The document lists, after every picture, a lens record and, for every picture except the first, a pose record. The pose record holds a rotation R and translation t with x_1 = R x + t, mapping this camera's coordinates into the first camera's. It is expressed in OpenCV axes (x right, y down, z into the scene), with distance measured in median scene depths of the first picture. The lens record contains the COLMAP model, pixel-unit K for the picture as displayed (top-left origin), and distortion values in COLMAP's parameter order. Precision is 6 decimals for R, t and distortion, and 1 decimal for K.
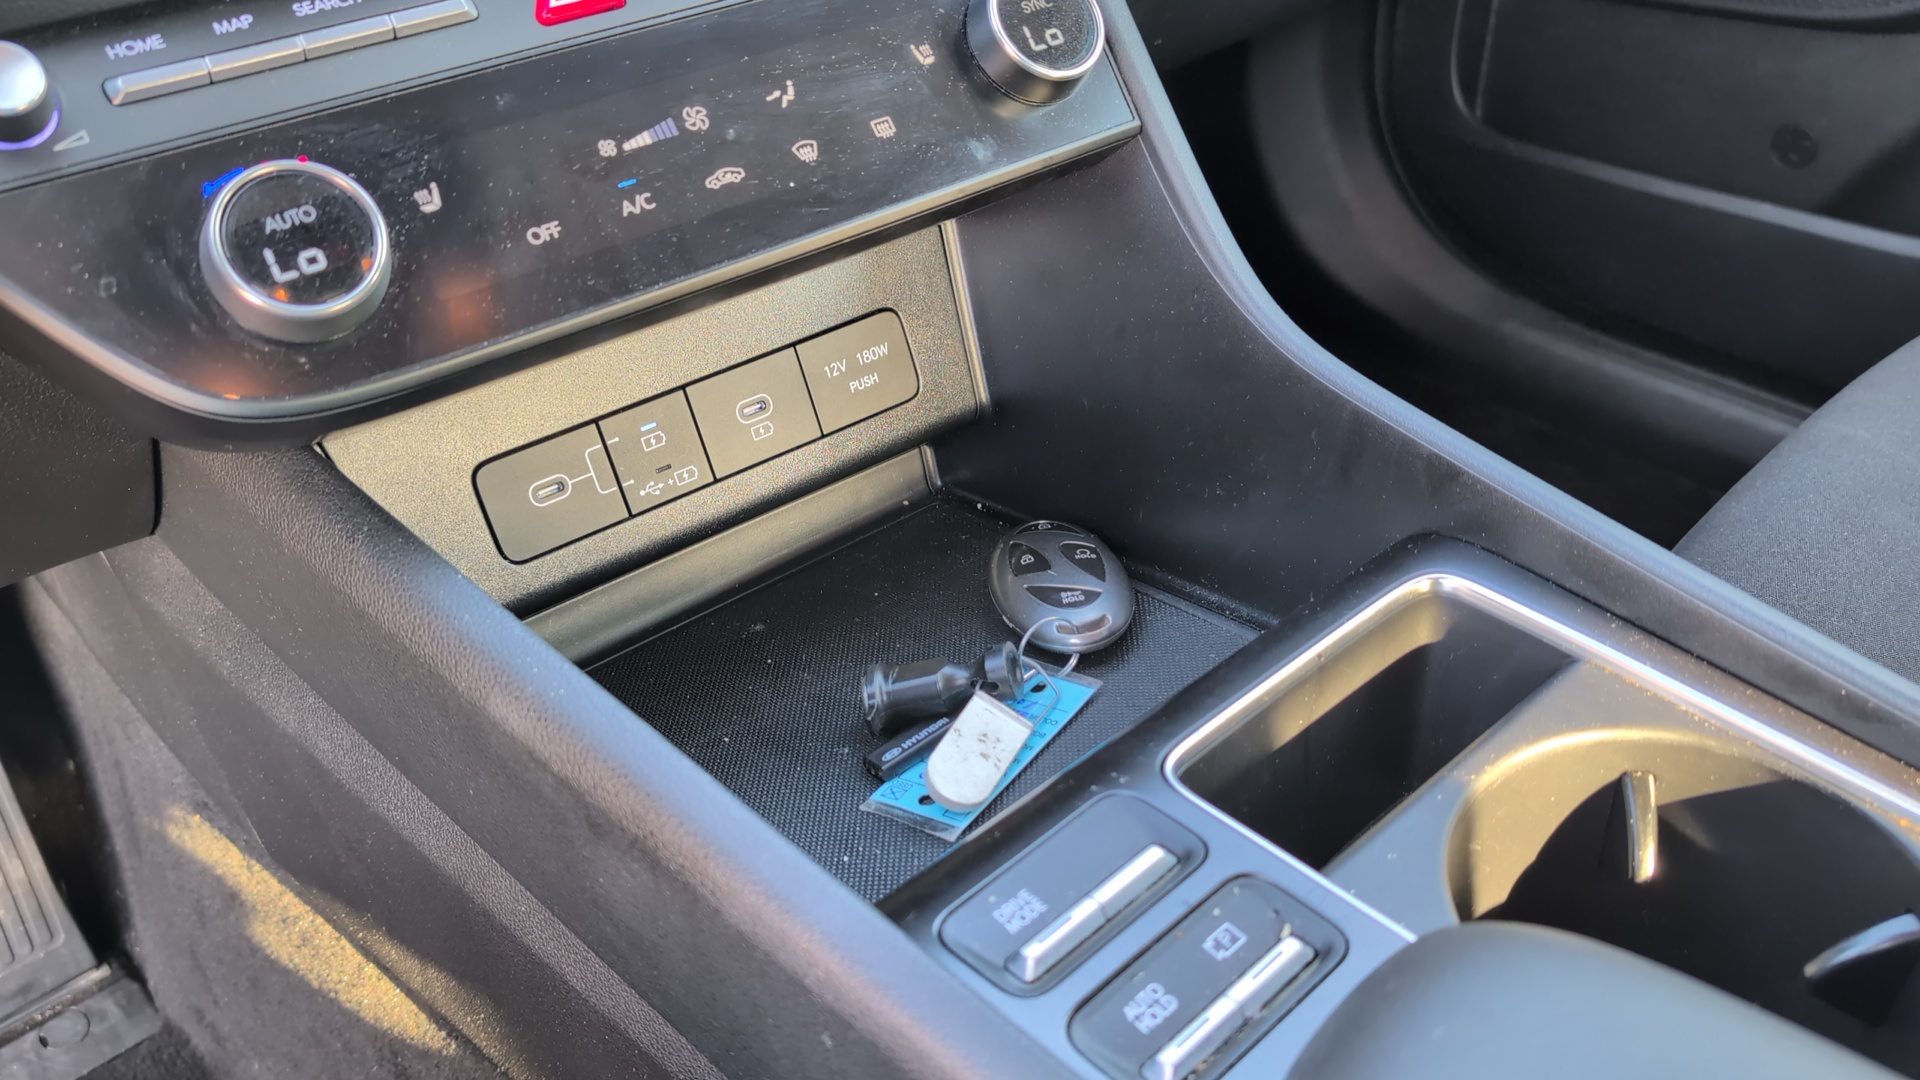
lens RADIAL K [[1589.3, 0, 958.5], [0, 1589.3, 545.0], [0, 0, 1]] dist [0.023493, -0.022704]
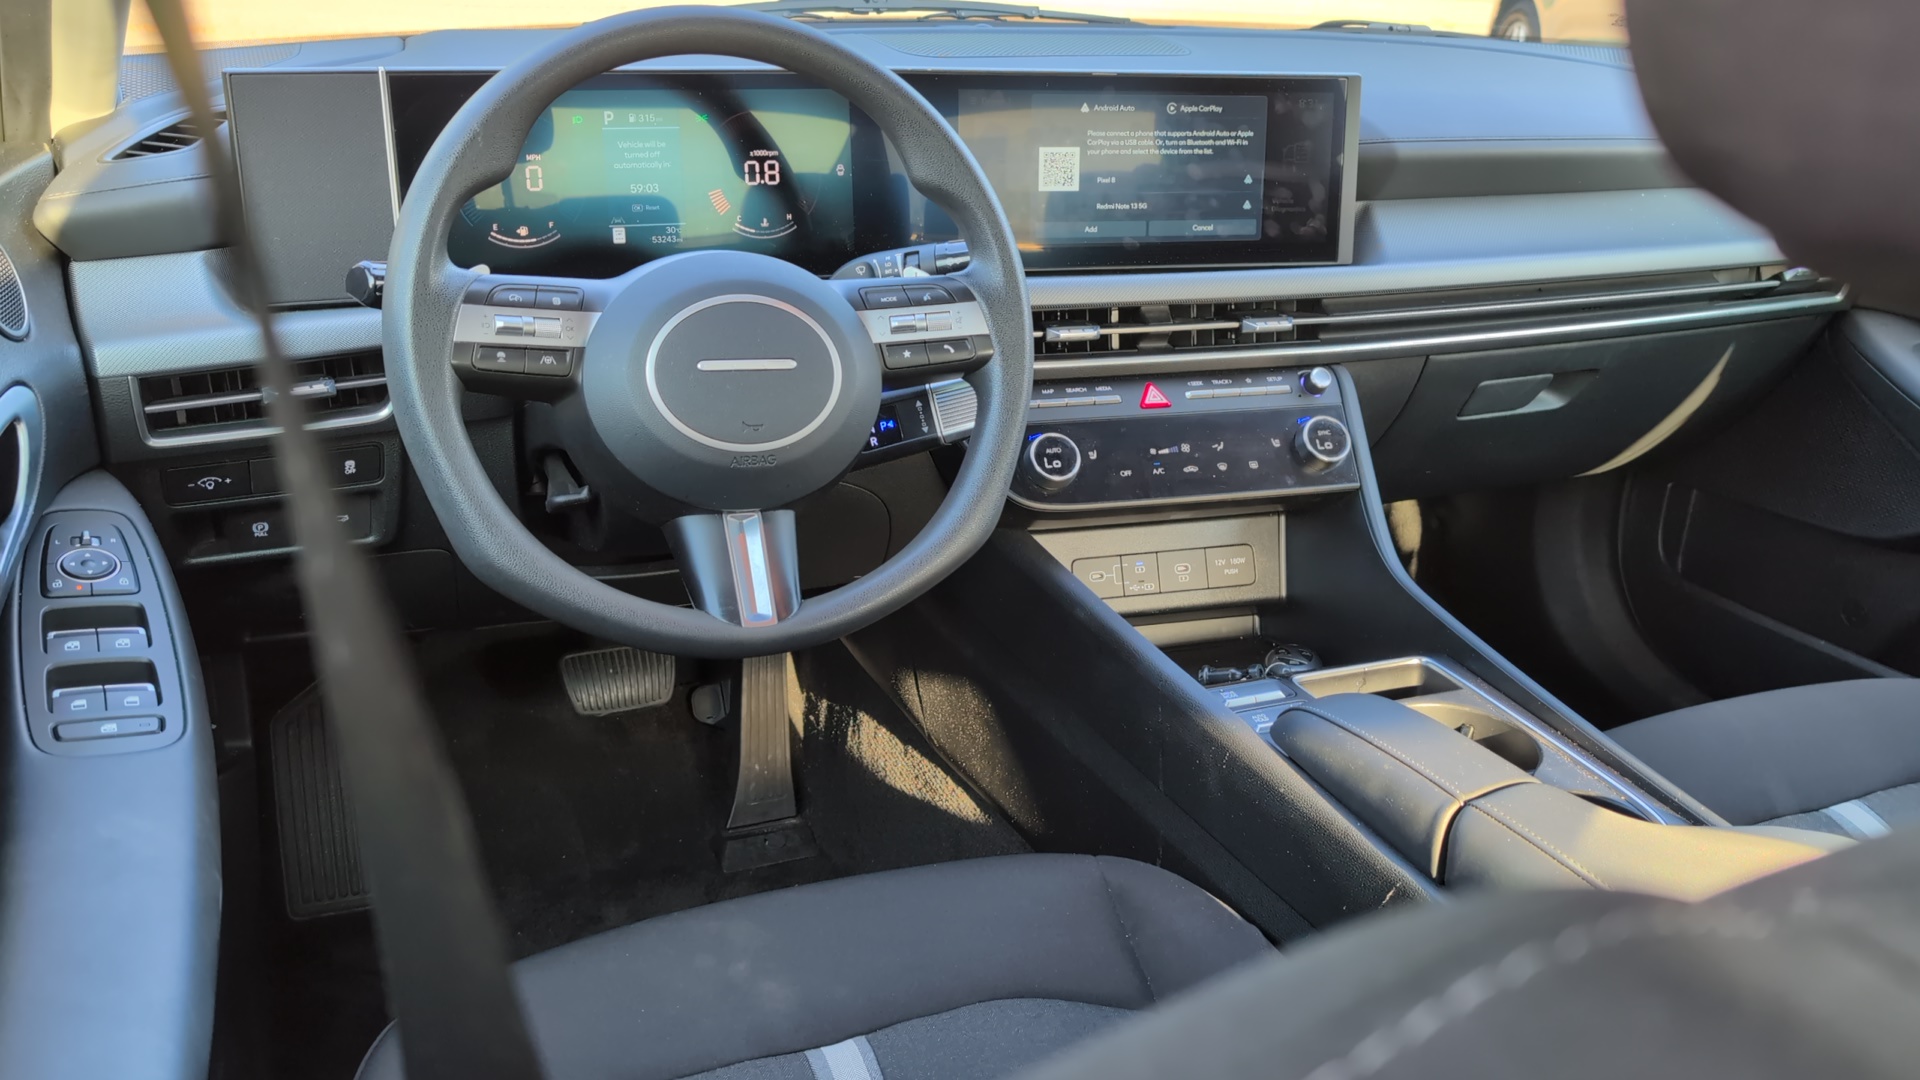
lens RADIAL K [[1589.3, 0, 967.2], [0, 1589.3, 535.0], [0, 0, 1]] dist [0.023493, -0.022704]
pose [[0.935937, 0.188483, -0.297483, 0.314044], [-0.259138, 0.940606, -0.219336, 0.549783], [0.238474, 0.282374, 0.929191, -1.538109]]
